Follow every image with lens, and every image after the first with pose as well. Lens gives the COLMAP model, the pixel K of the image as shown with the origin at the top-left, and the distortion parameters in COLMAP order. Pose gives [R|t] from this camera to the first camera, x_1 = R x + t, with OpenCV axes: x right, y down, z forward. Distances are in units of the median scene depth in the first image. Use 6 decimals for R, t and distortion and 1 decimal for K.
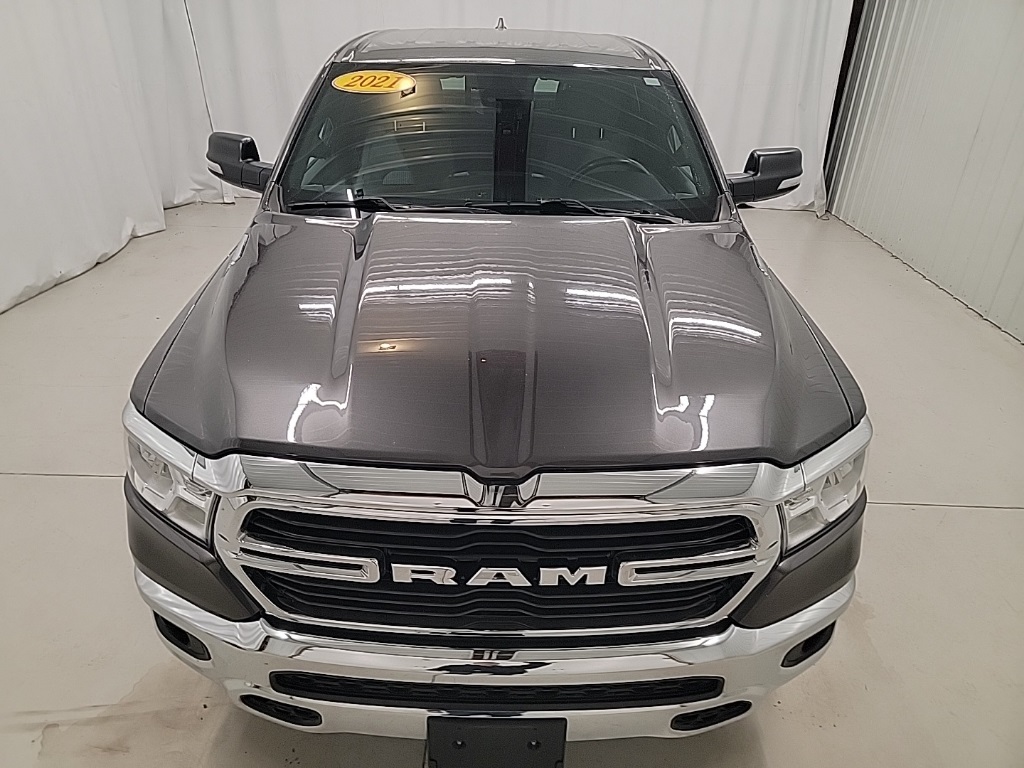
lens RADIAL K [[710.6, 0, 512.0], [0, 710.6, 384.0], [0, 0, 1]] dist [0.081496, -0.062720]
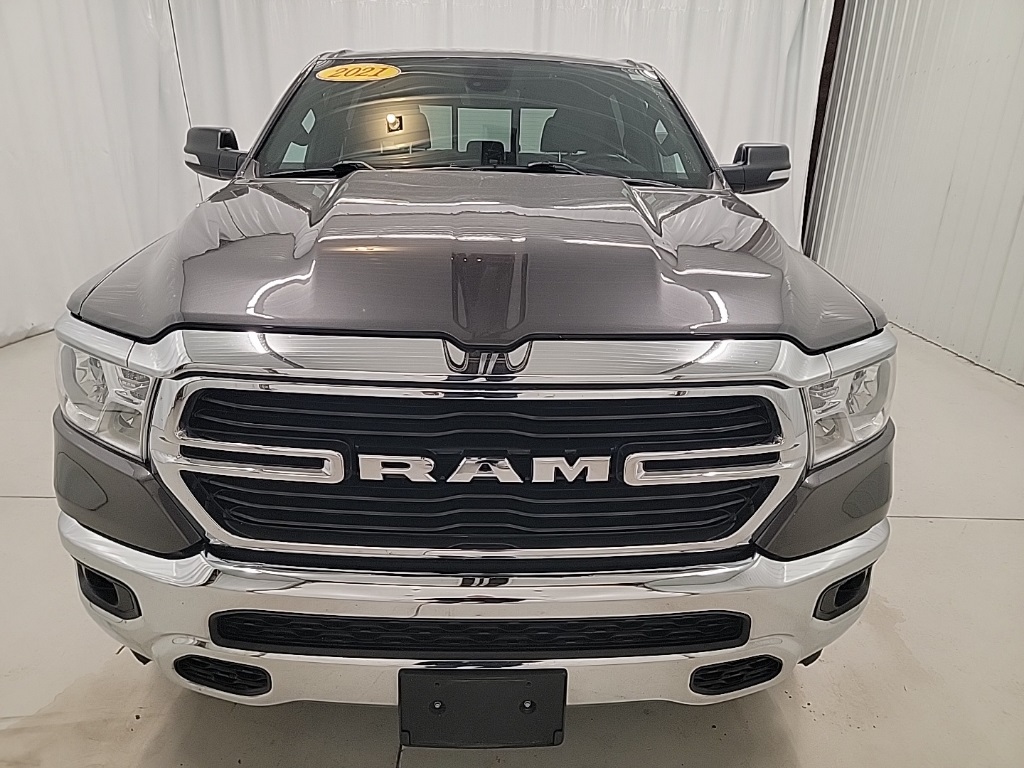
lens RADIAL K [[711.4, 0, 518.5], [0, 711.4, 384.3], [0, 0, 1]] dist [0.085384, -0.066153]
pose [[0.999642, -0.005248, 0.026223, -0.000064], [0.009066, 0.988991, -0.147700, 0.254148], [-0.025160, 0.147885, 0.988684, 0.122996]]
